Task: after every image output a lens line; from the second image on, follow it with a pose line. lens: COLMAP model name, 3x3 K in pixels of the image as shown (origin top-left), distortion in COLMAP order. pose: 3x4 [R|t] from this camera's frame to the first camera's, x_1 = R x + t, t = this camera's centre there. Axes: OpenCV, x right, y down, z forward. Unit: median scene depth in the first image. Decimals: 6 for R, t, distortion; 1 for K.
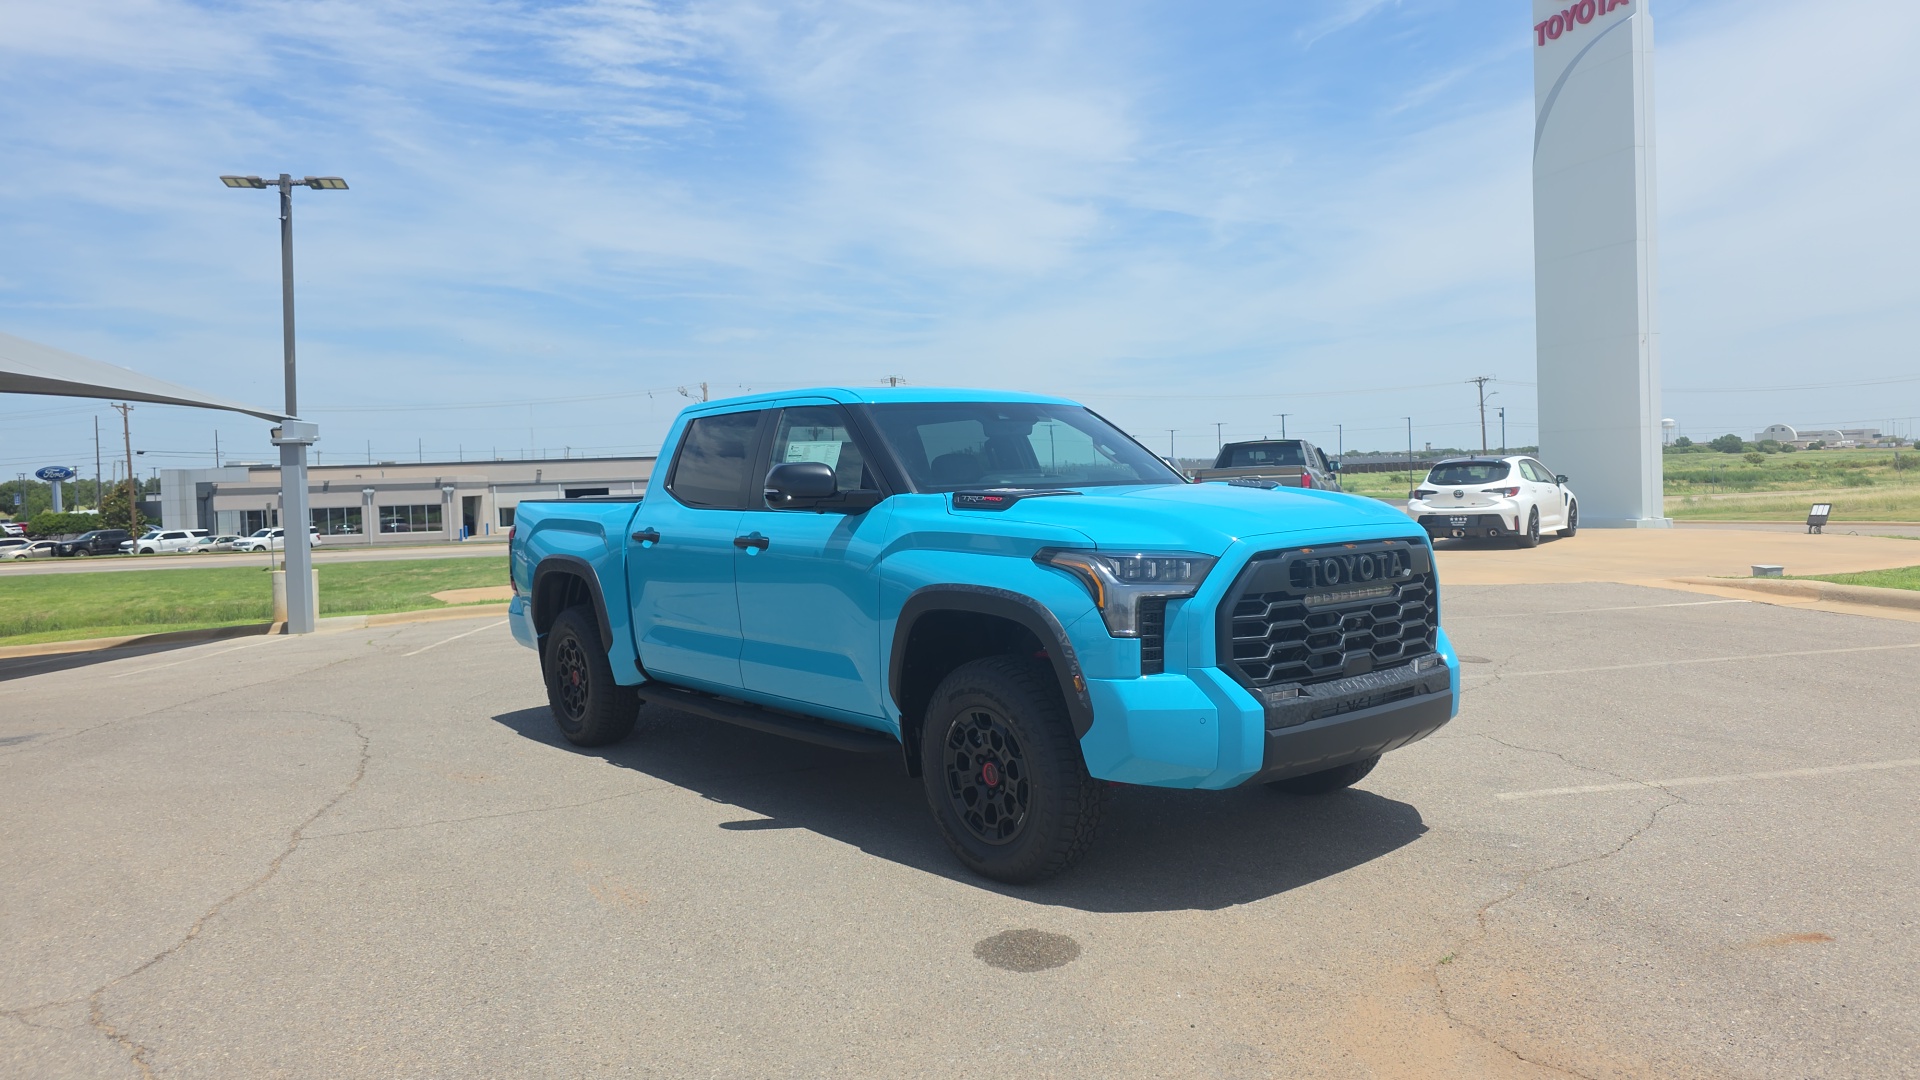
lens RADIAL K [[1338.6, 0, 992.2], [0, 1338.6, 513.9], [0, 0, 1]] dist [0.037061, -0.041565]
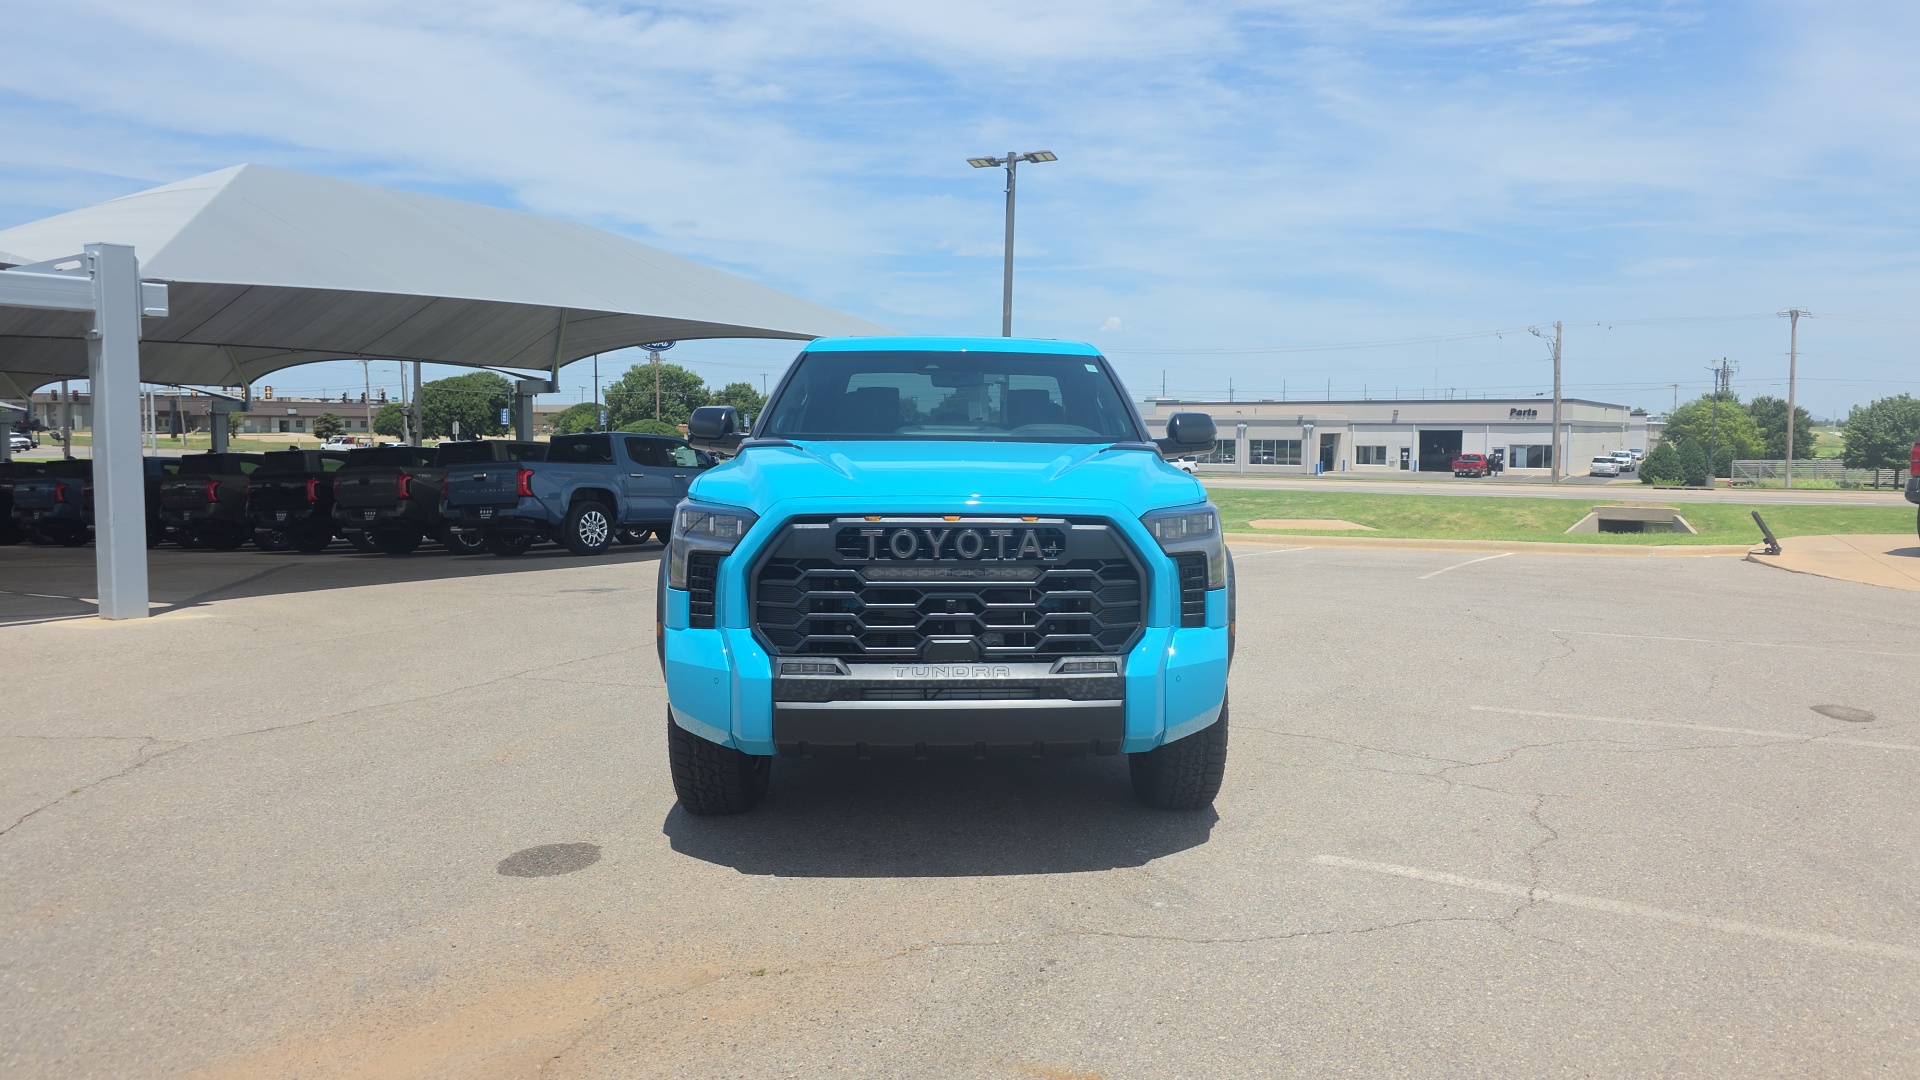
lens RADIAL K [[1301.7, 0, 960.3], [0, 1301.7, 537.0], [0, 0, 1]] dist [0.034572, -0.029297]
pose [[0.777908, 0.086527, -0.622392, 0.367704], [-0.046339, 0.995677, 0.080504, -0.014691], [0.626667, -0.033784, 0.778555, 0.155686]]
